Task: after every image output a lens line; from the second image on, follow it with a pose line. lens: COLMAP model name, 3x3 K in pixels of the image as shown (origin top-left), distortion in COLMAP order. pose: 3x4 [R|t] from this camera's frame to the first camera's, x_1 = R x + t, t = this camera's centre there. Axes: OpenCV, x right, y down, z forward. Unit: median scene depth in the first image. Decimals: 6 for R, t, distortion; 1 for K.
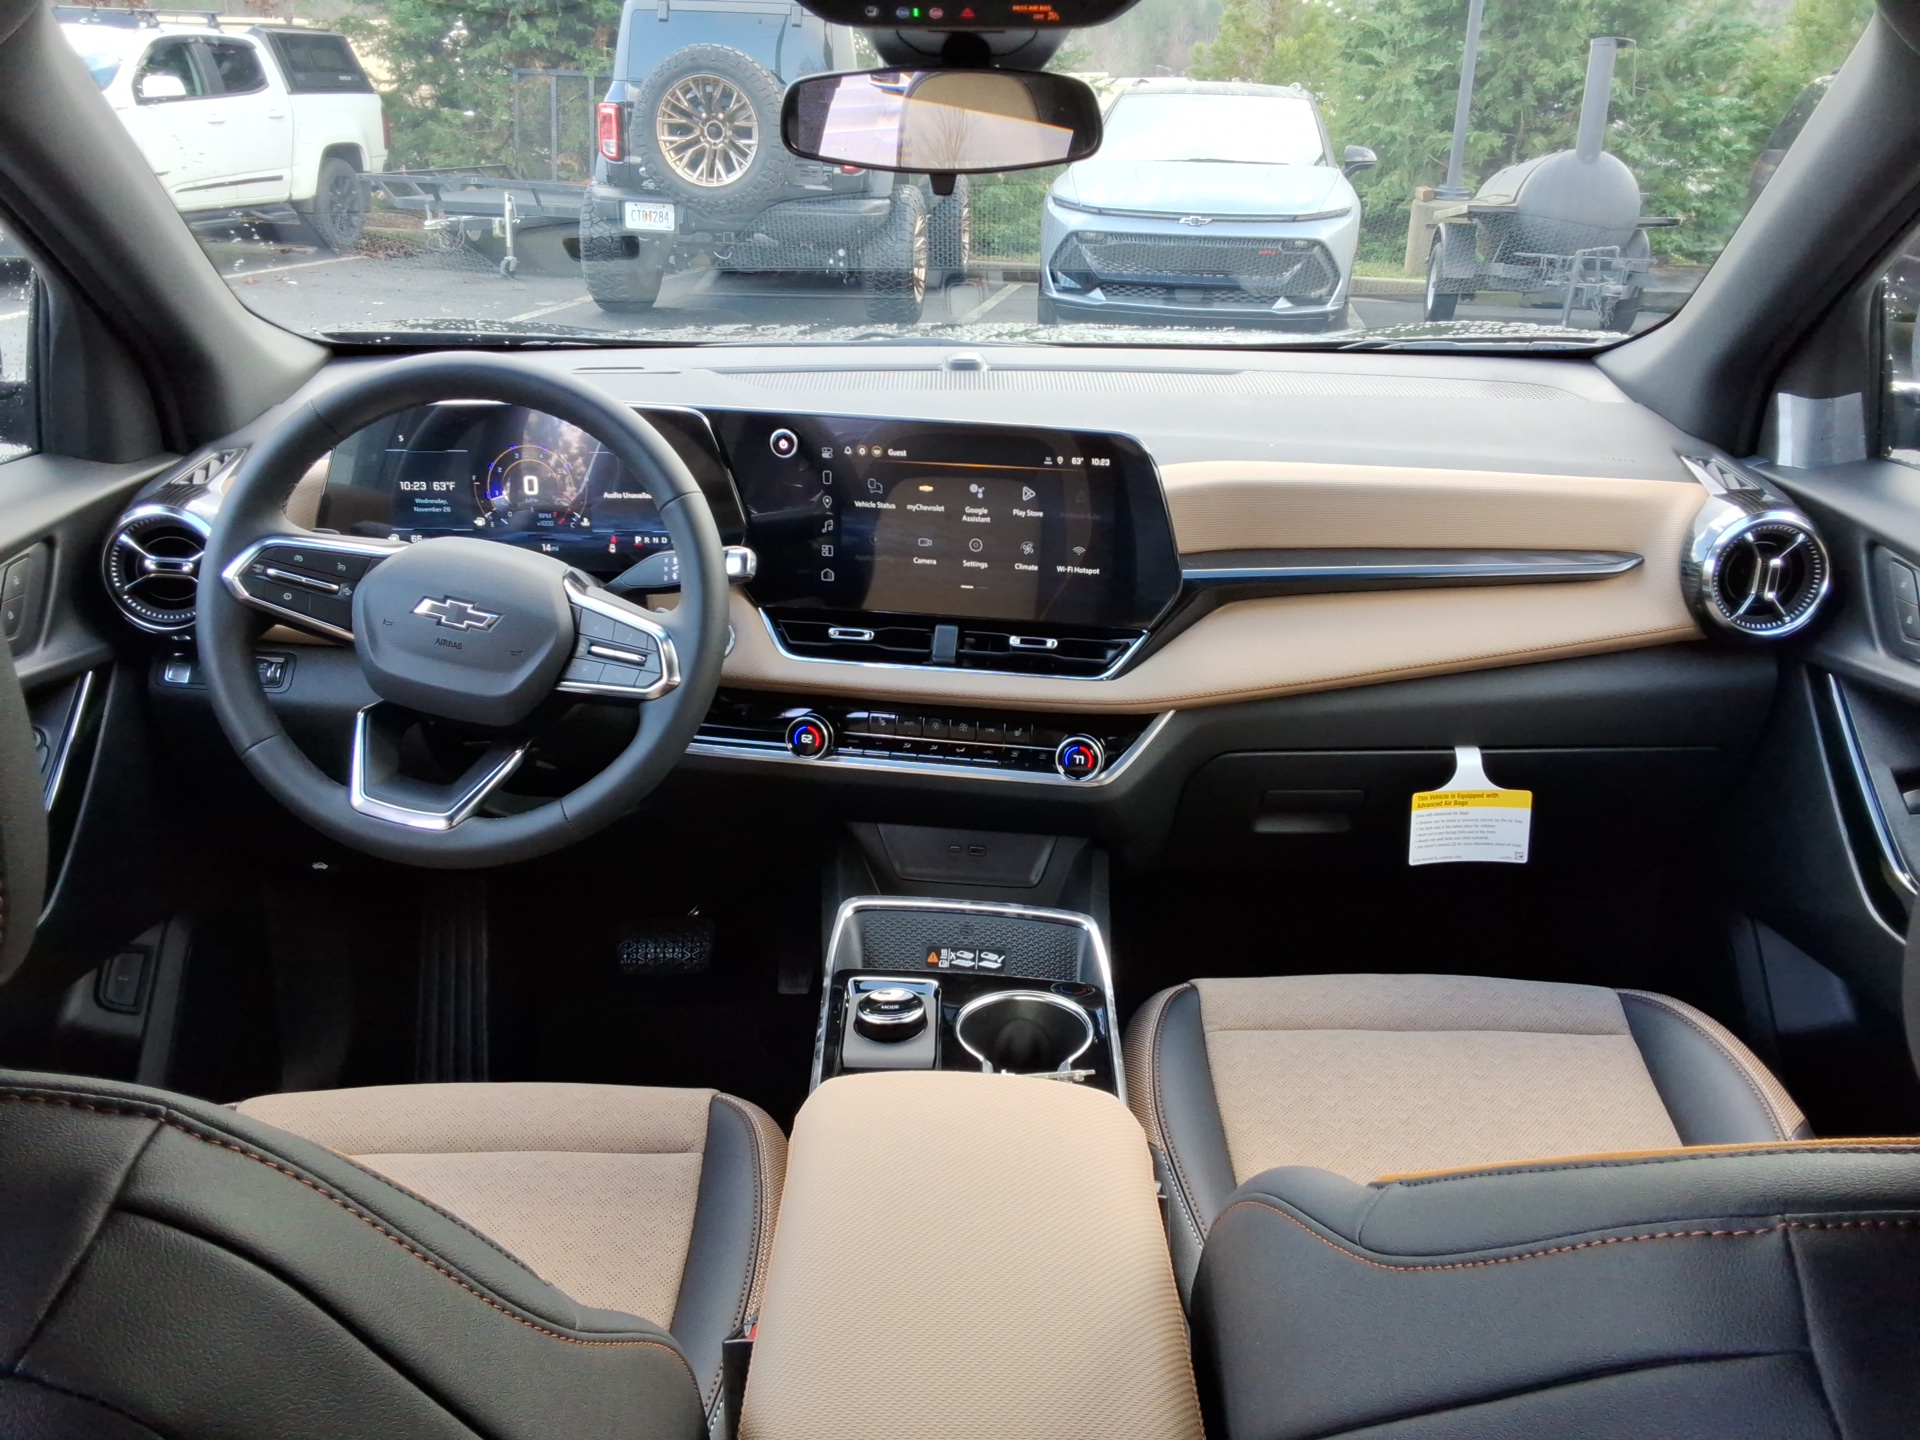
lens RADIAL K [[1568.3, 0, 968.2], [0, 1568.3, 726.2], [0, 0, 1]] dist [0.092602, -0.126203]
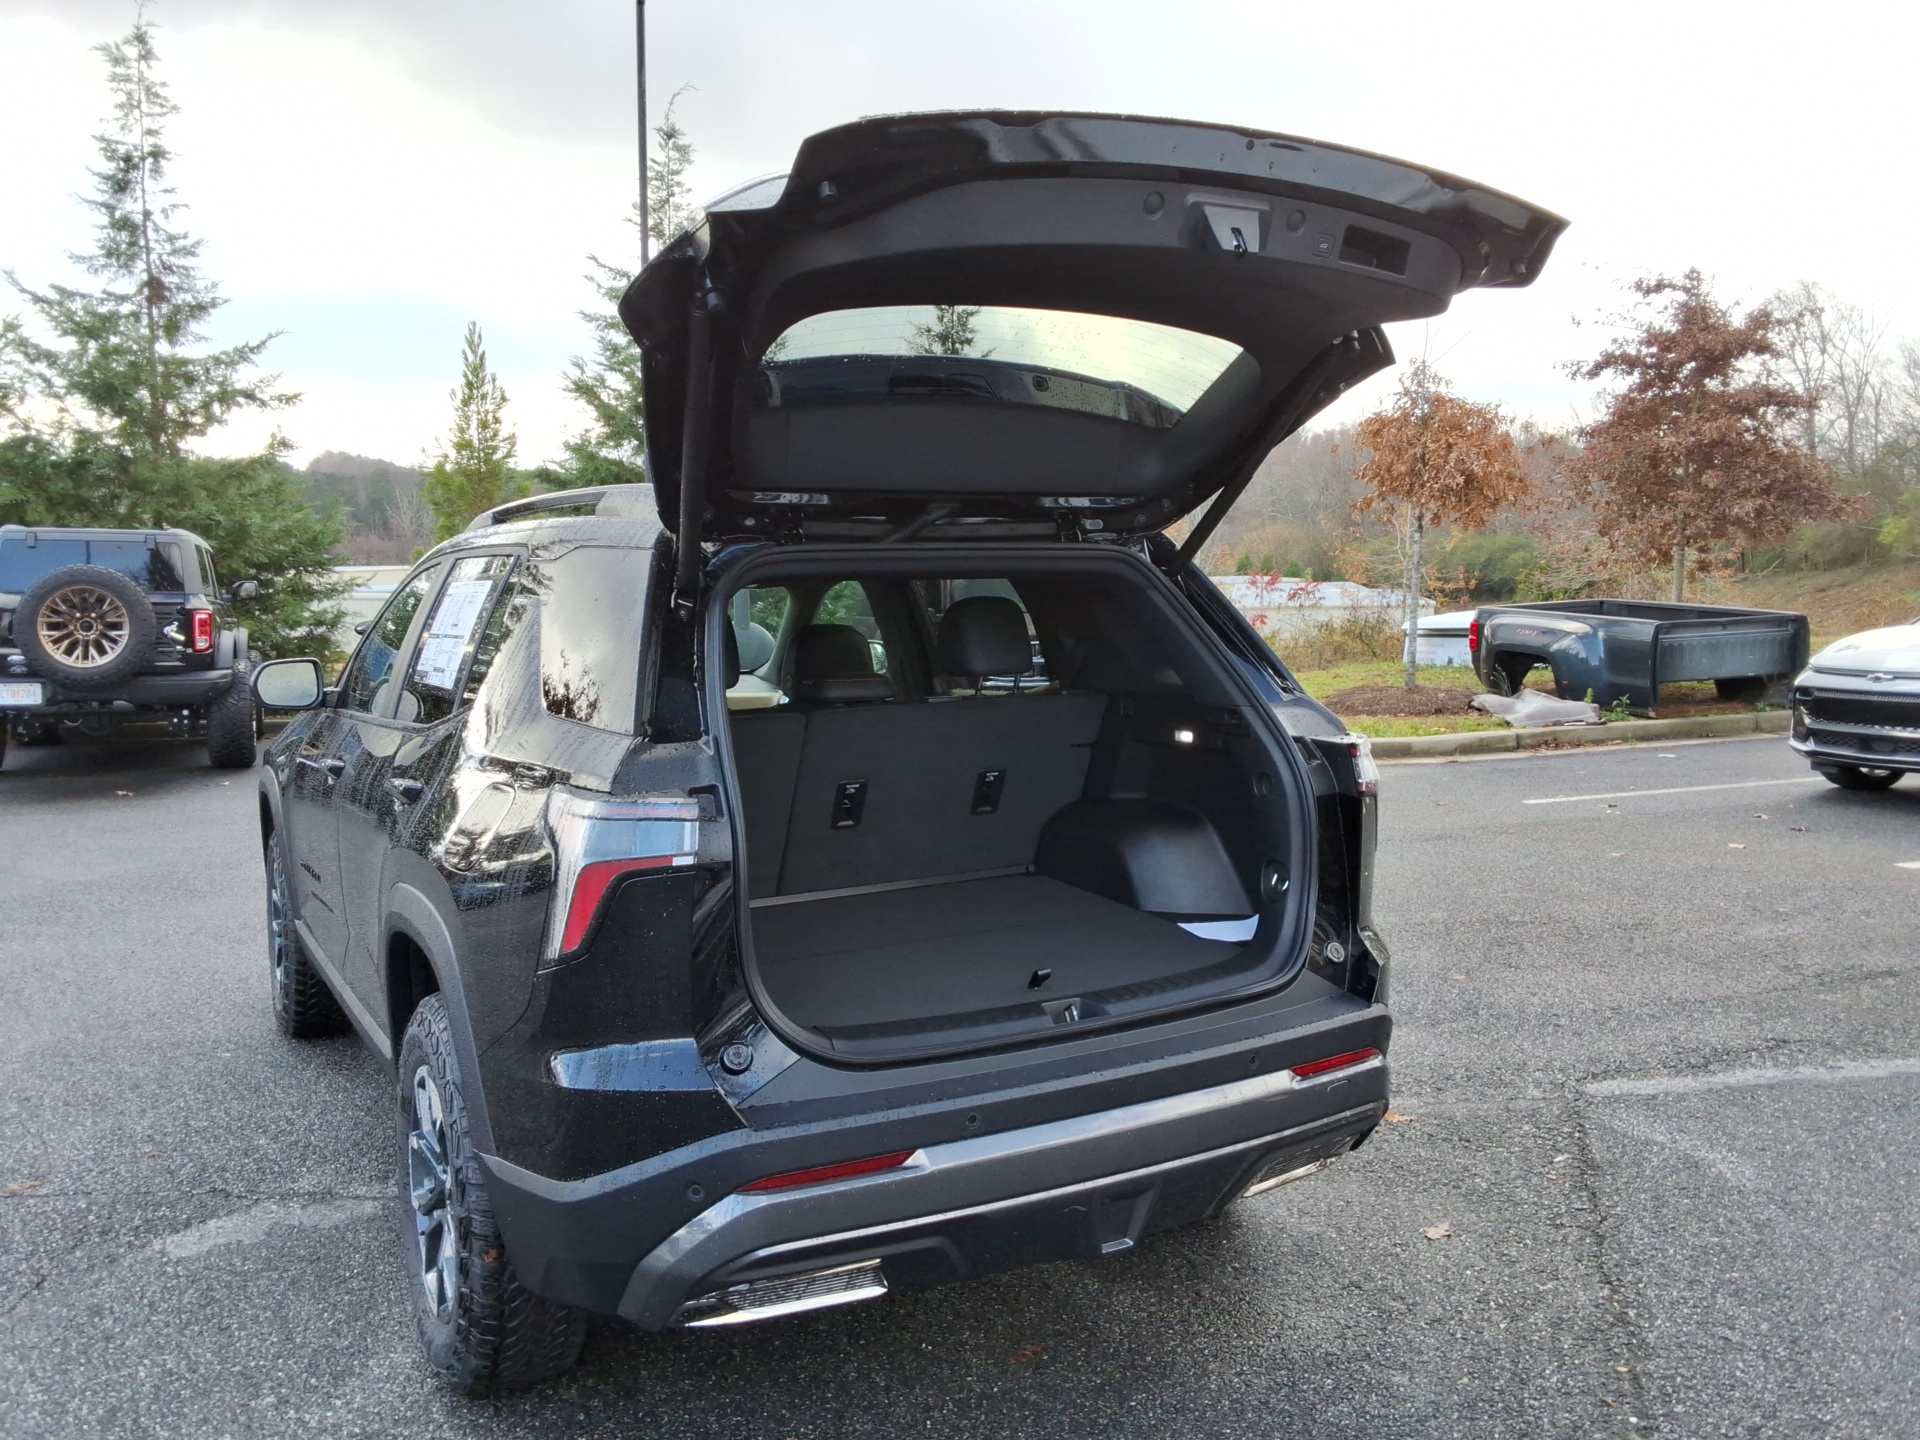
lens RADIAL K [[1568.3, 0, 949.9], [0, 1568.3, 694.4], [0, 0, 1]] dist [0.092602, -0.126203]
pose [[0.884855, -0.057043, 0.462361, -0.142104], [0.192864, 0.948286, -0.252106, 0.133053], [-0.424069, 0.312250, 0.850097, -0.364560]]
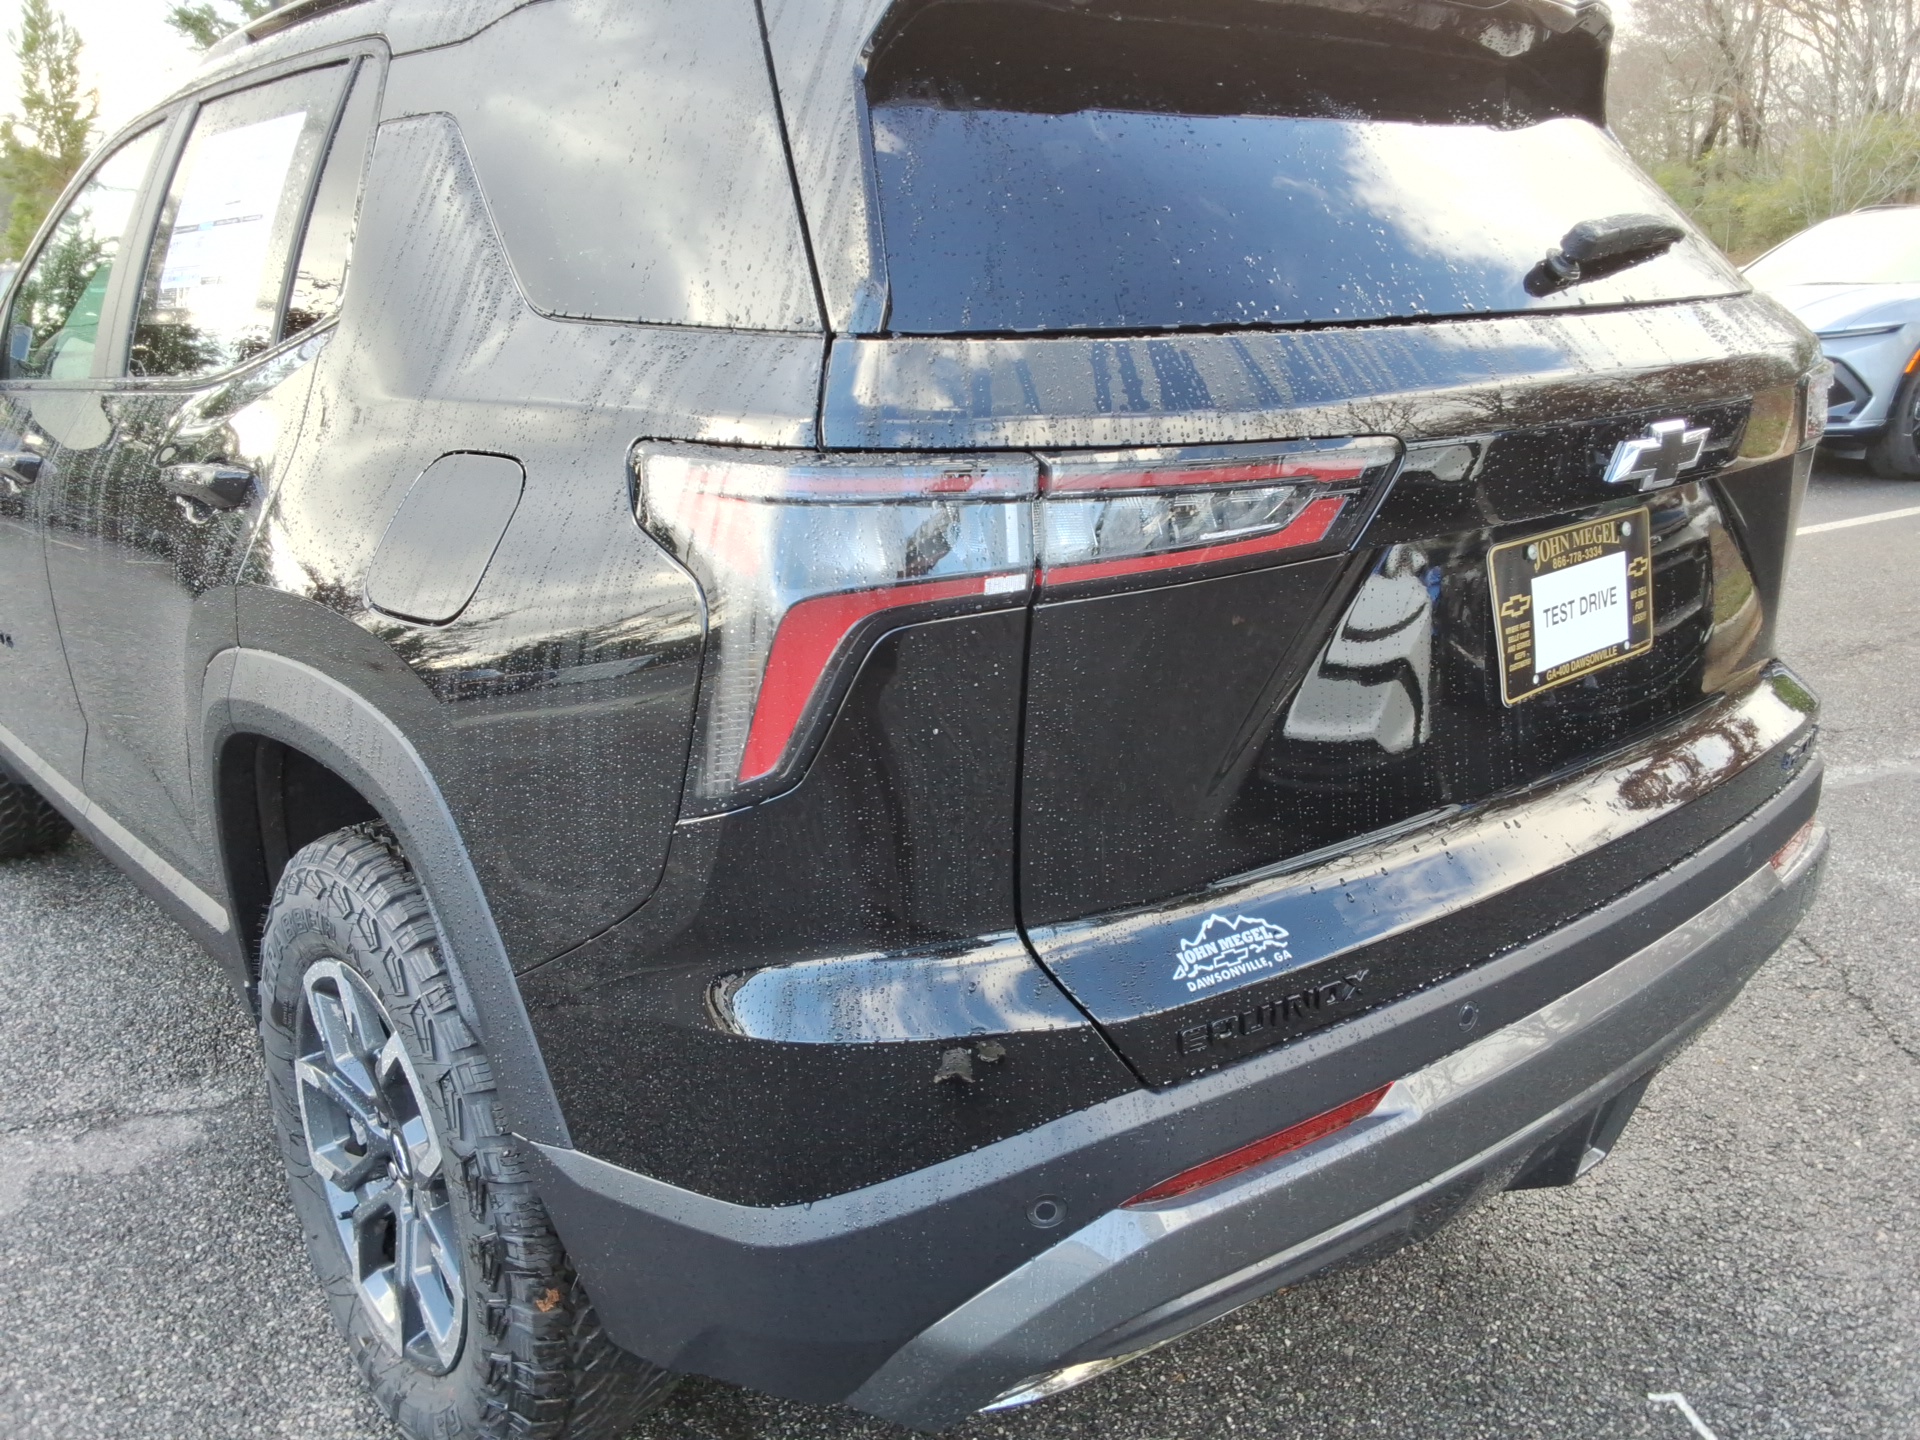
lens RADIAL K [[1568.3, 0, 957.0], [0, 1568.3, 716.5], [0, 0, 1]] dist [0.092602, -0.126203]
pose [[0.767157, -0.197504, 0.610297, -0.143331], [0.262319, 0.964822, -0.017505, 0.097989], [-0.585371, 0.173522, 0.791979, -0.217270]]
